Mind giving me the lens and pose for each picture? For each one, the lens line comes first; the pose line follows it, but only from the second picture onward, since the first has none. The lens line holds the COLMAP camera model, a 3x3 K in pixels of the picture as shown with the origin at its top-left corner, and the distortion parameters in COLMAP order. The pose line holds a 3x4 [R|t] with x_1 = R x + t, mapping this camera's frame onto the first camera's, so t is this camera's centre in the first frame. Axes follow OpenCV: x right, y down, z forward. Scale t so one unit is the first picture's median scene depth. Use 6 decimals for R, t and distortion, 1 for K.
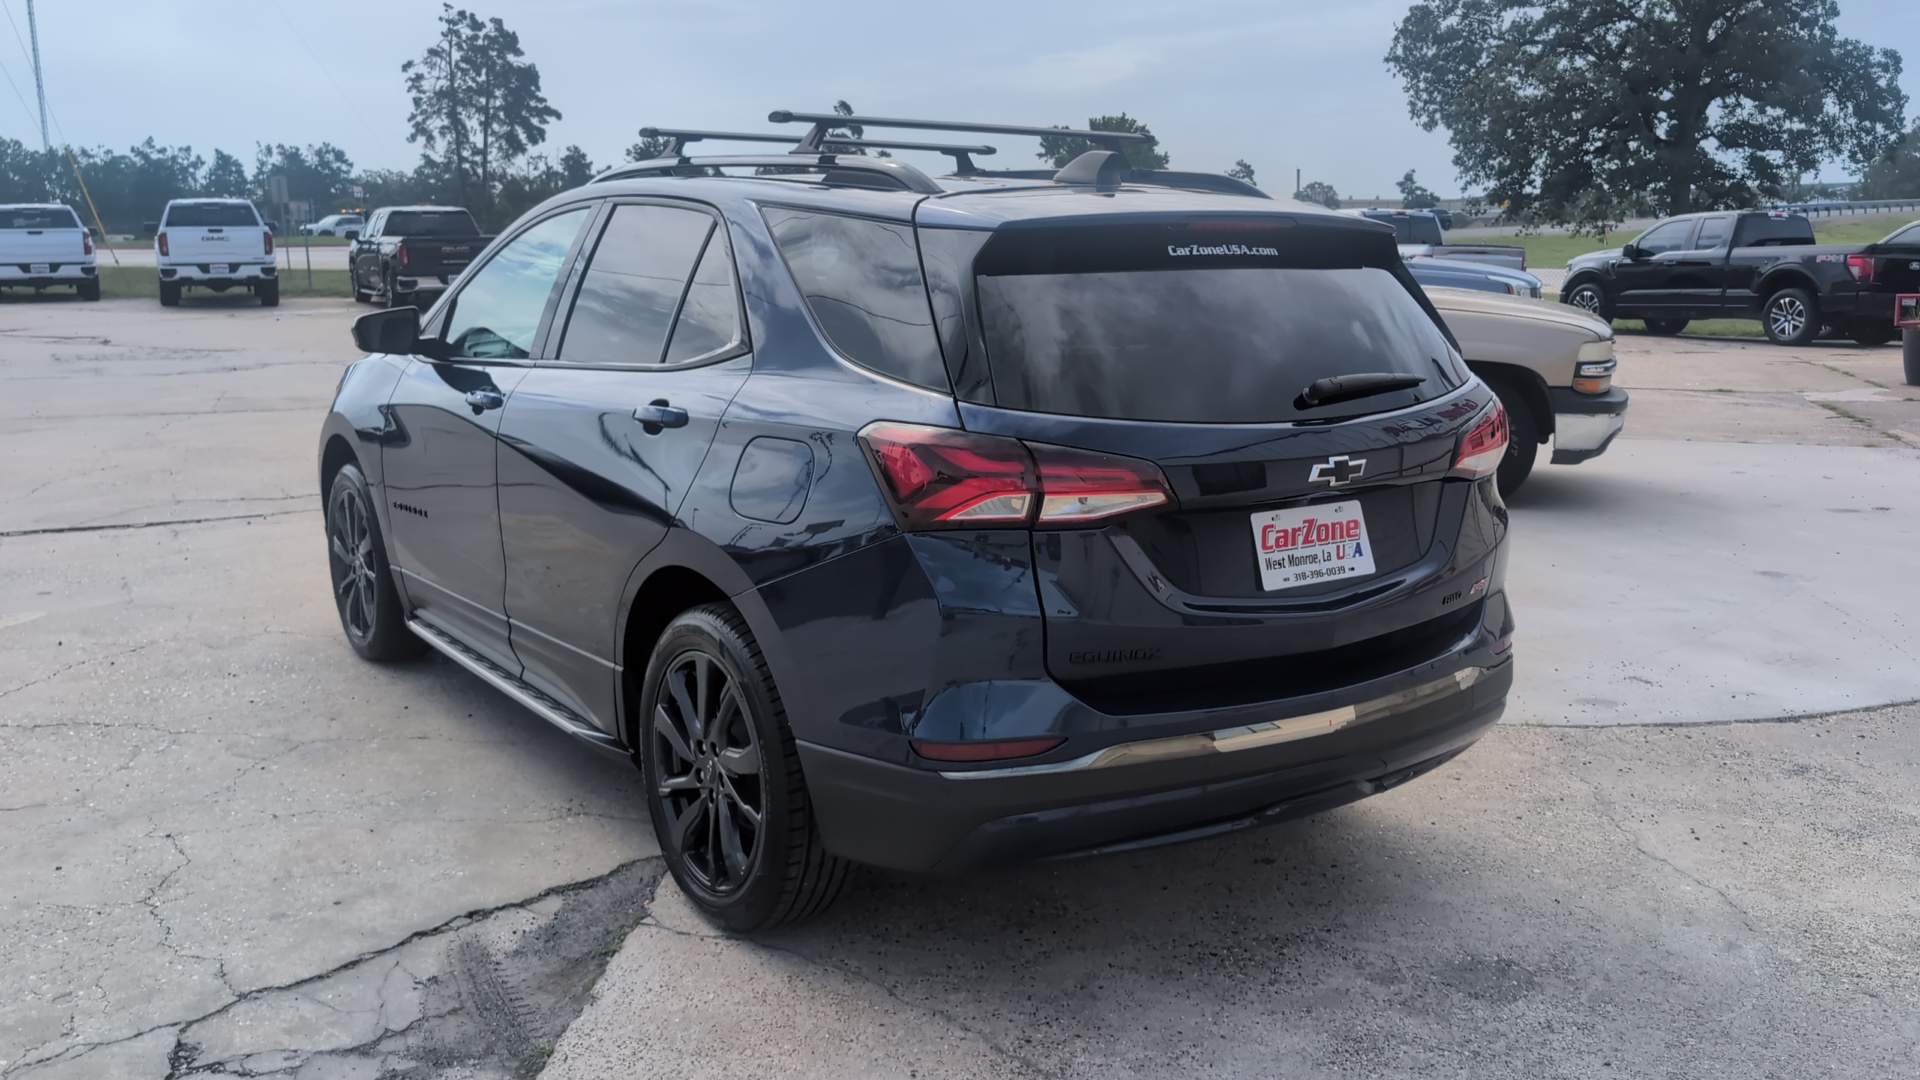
lens RADIAL K [[1607.1, 0, 958.7], [0, 1607.1, 541.8], [0, 0, 1]] dist [0.031118, -0.052654]
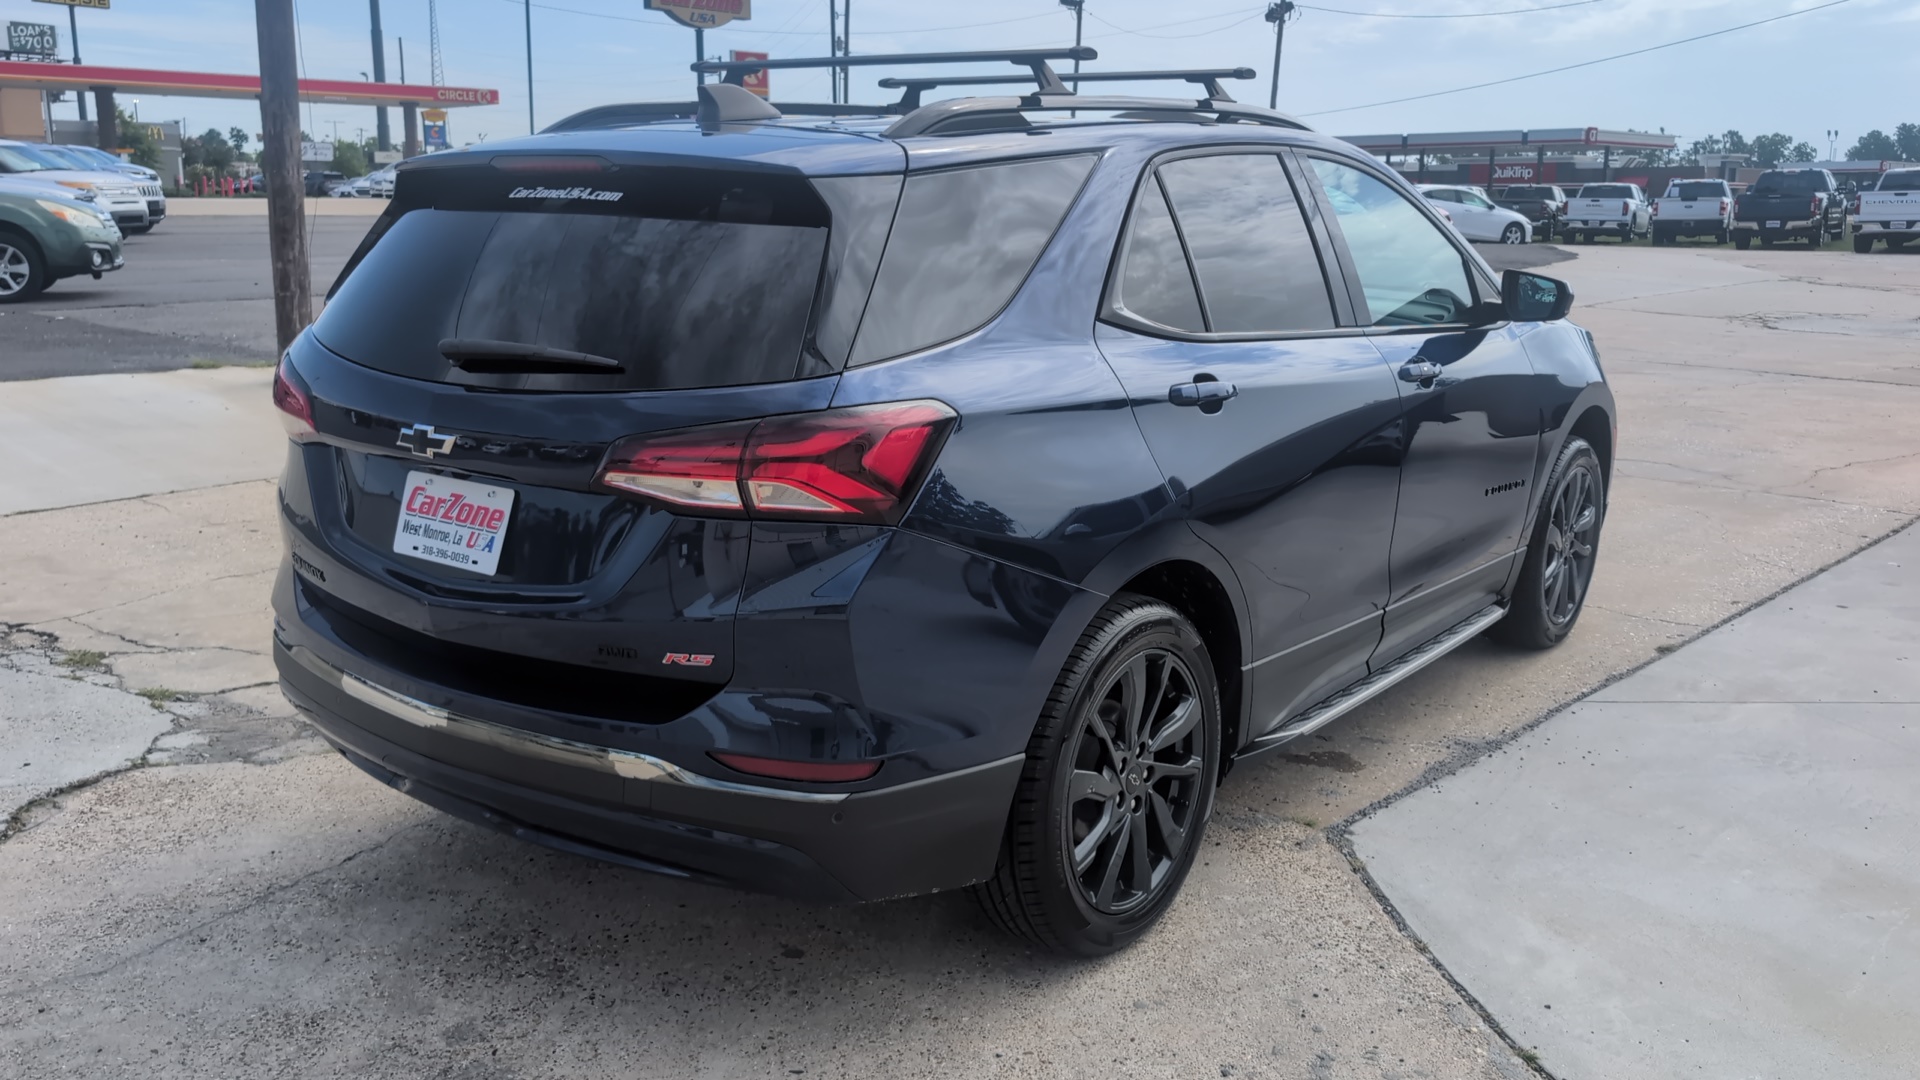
lens RADIAL K [[1607.1, 0, 964.4], [0, 1607.1, 549.0], [0, 0, 1]] dist [0.031118, -0.052654]
pose [[0.312013, 0.213070, -0.925877, 1.099016], [-0.184451, 0.969571, 0.160966, -0.173936], [0.932001, 0.120556, 0.341820, 0.921198]]
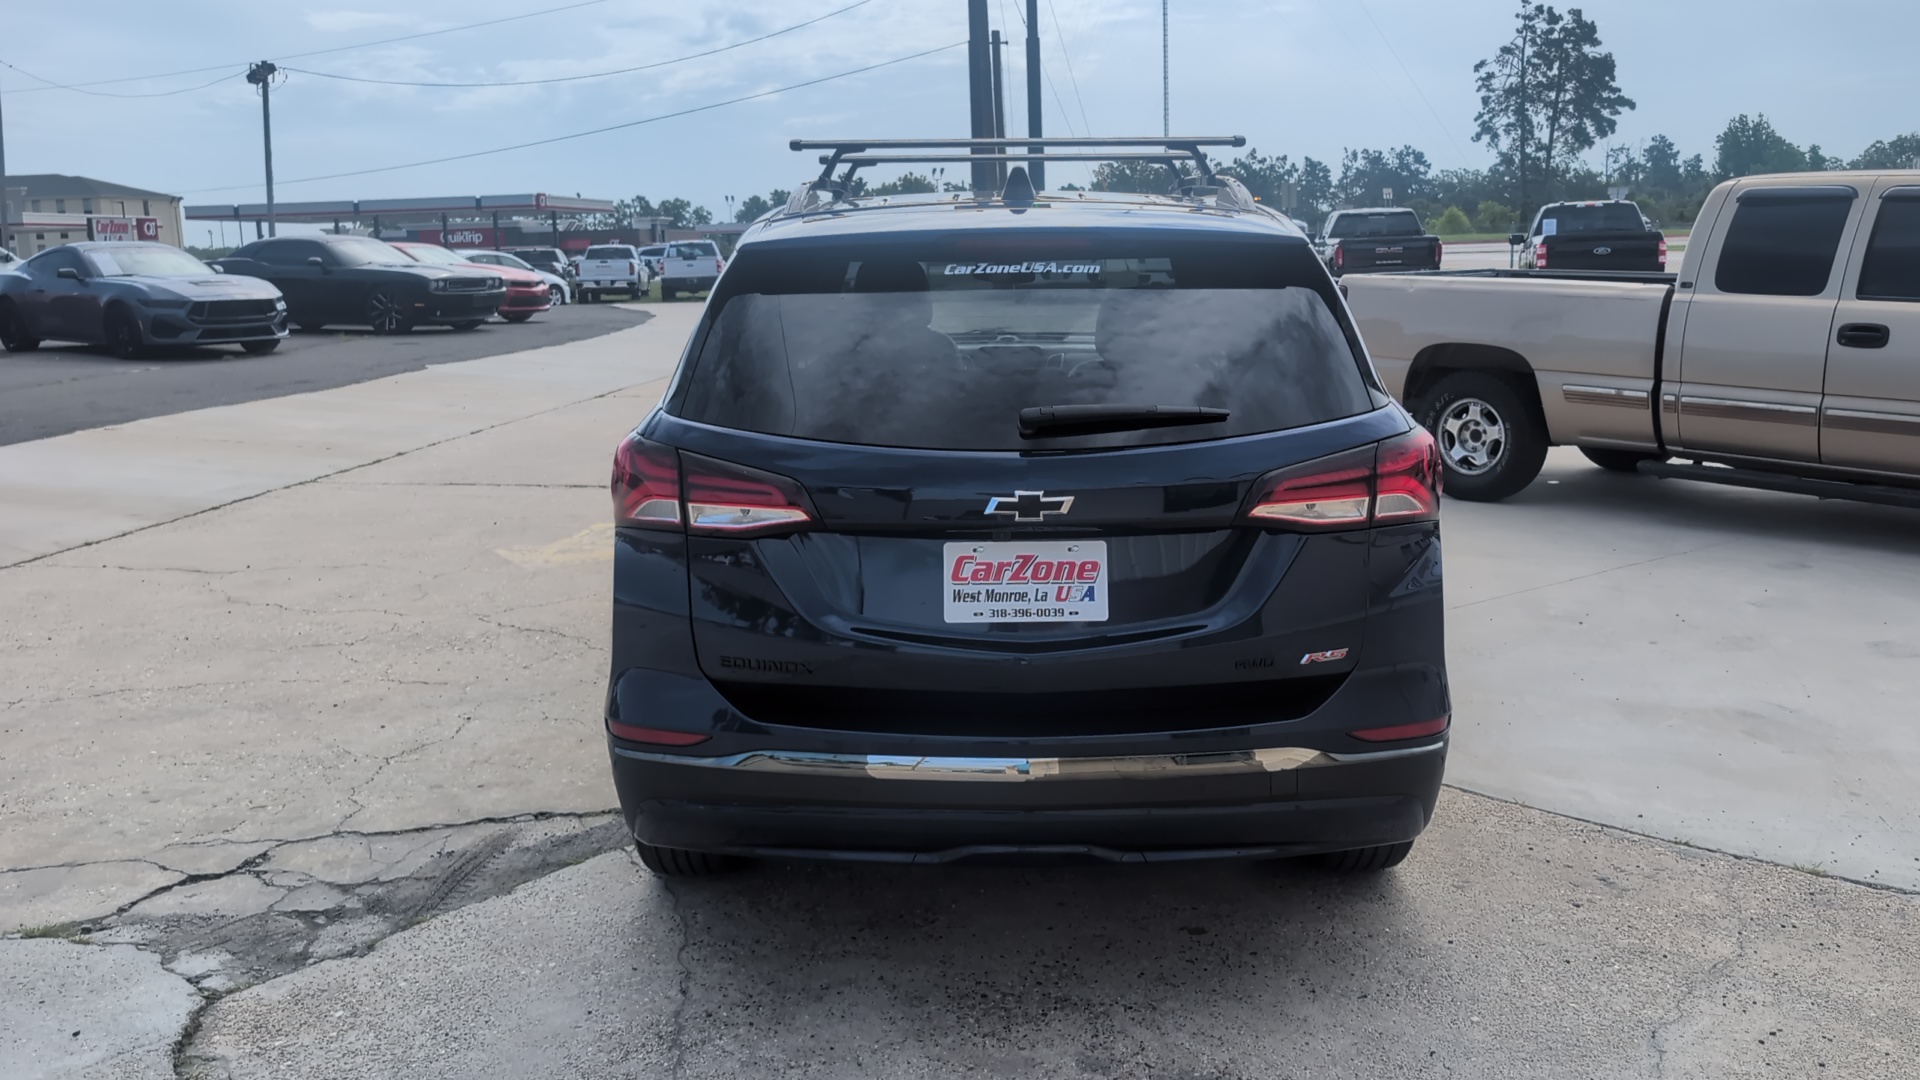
lens RADIAL K [[1607.1, 0, 976.3], [0, 1607.1, 535.5], [0, 0, 1]] dist [0.031118, -0.052654]
pose [[0.811822, 0.091660, -0.576665, 0.706905], [-0.092924, 0.995297, 0.027384, -0.046526], [0.576463, 0.031355, 0.816522, 0.204762]]
